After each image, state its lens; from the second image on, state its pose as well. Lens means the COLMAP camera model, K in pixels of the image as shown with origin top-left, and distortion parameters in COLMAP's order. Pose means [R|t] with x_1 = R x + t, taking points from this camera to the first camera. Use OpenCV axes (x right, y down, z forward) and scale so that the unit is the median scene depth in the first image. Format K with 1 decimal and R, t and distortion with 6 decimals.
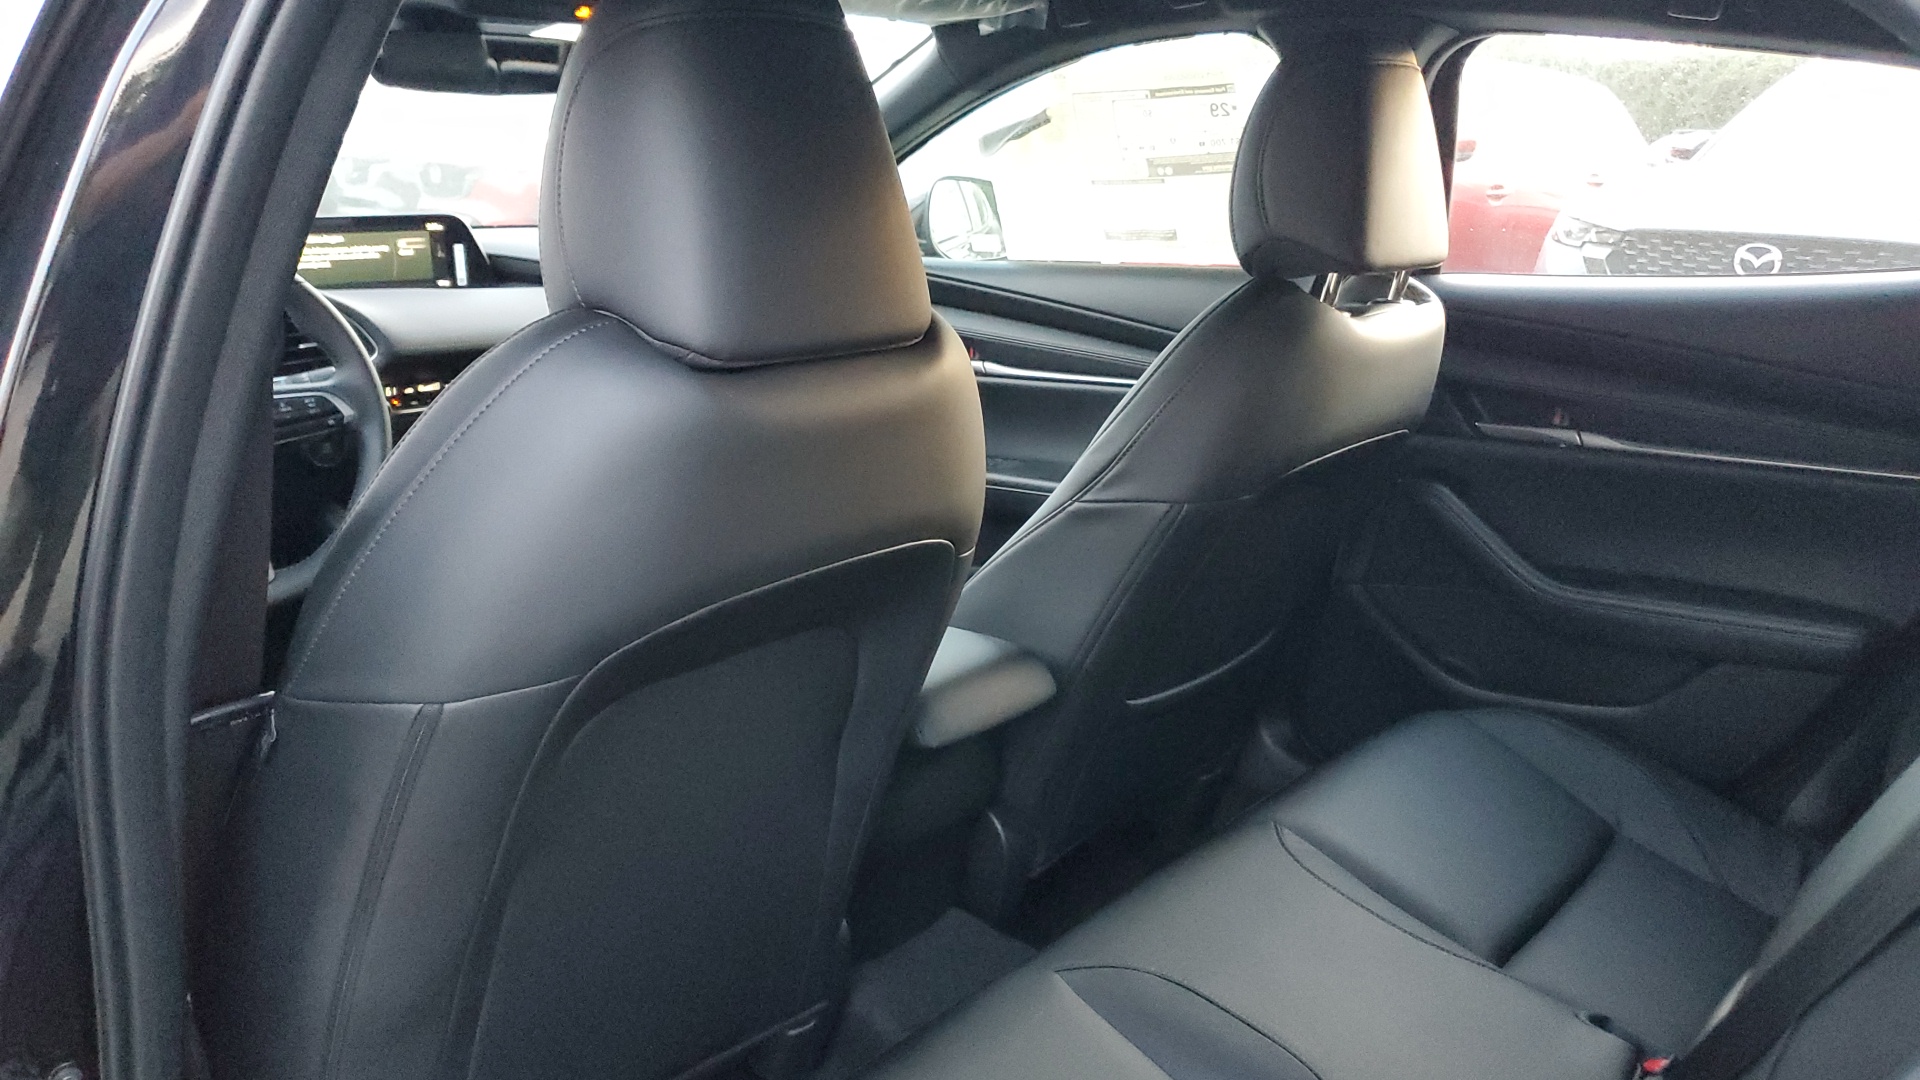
lens RADIAL K [[1551.1, 0, 986.5], [0, 1551.1, 577.3], [0, 0, 1]] dist [0.159453, -0.383928]
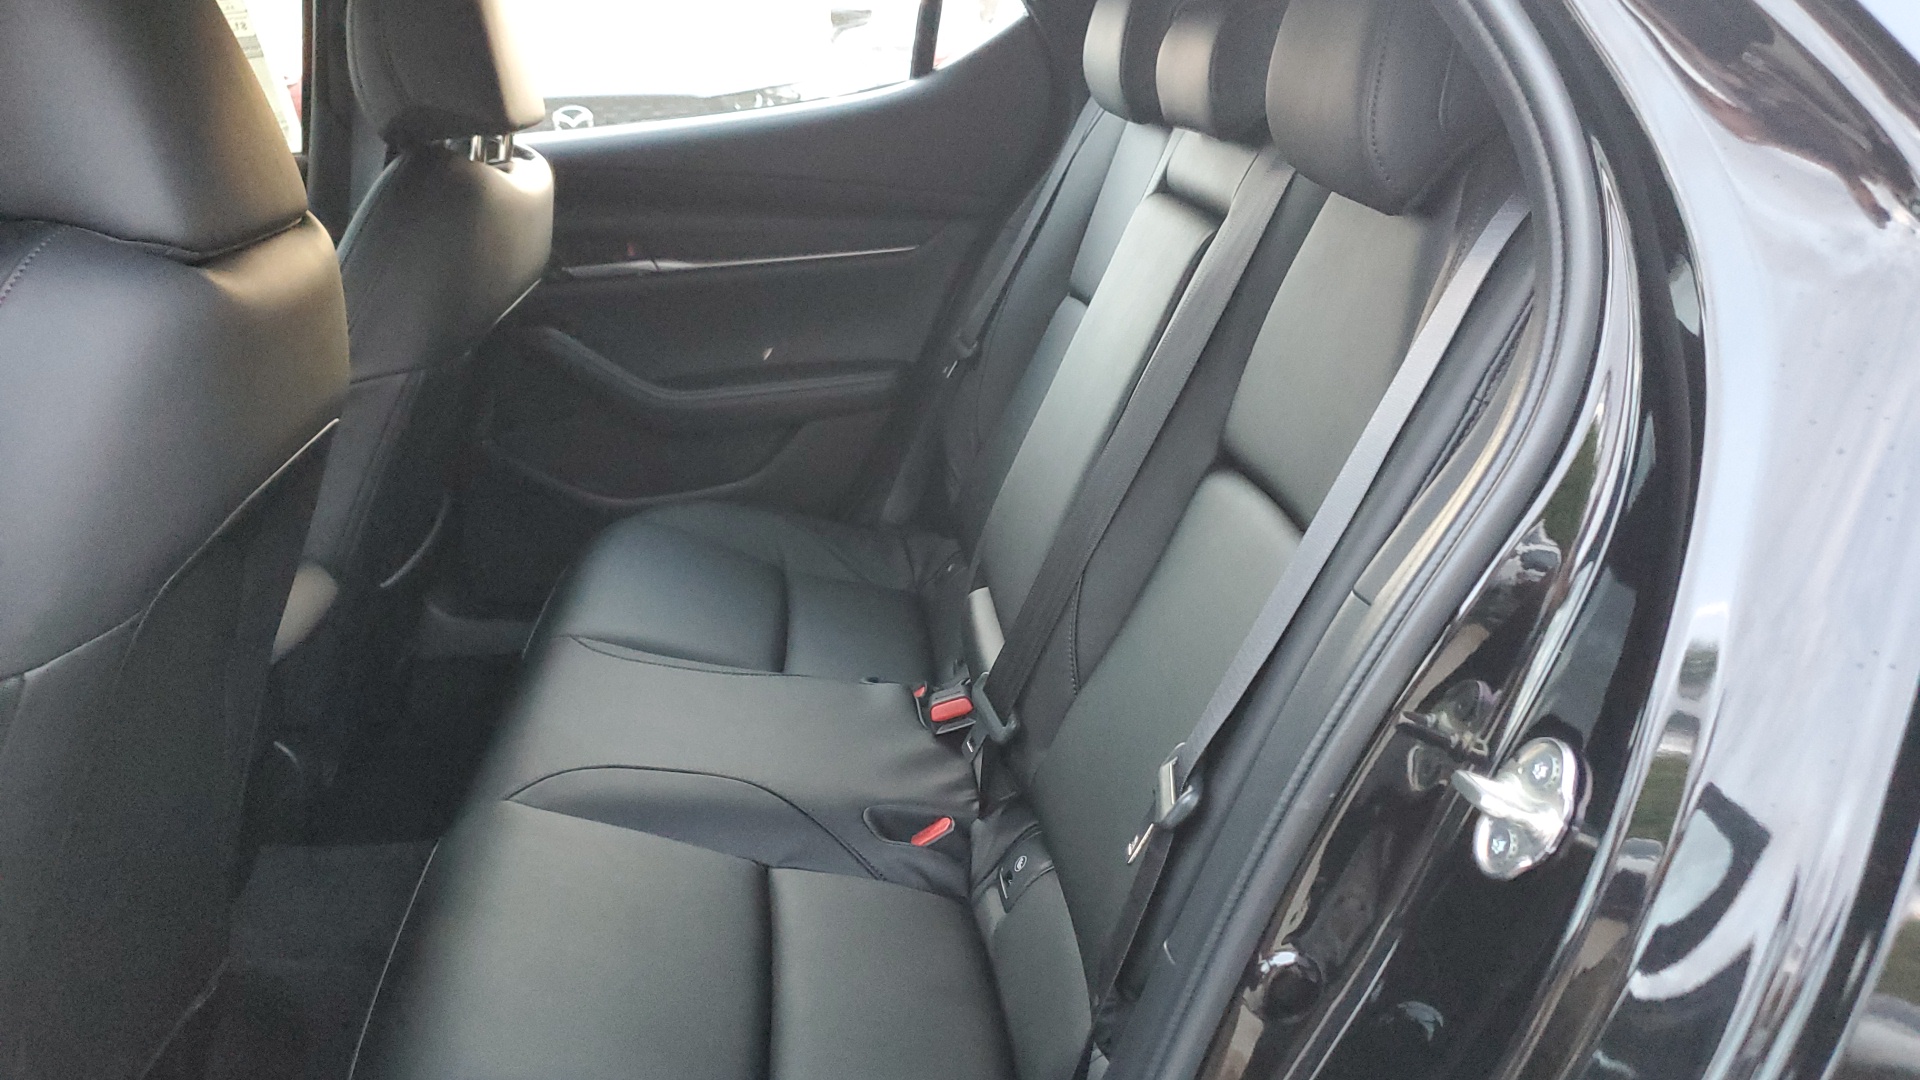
lens RADIAL K [[1551.1, 0, 986.5], [0, 1551.1, 577.3], [0, 0, 1]] dist [0.159453, -0.383928]
pose [[0.709788, -0.291023, 0.641488, -0.266639], [0.250414, 0.955427, 0.156371, 0.013010], [-0.658403, 0.049647, 0.751027, -0.029234]]
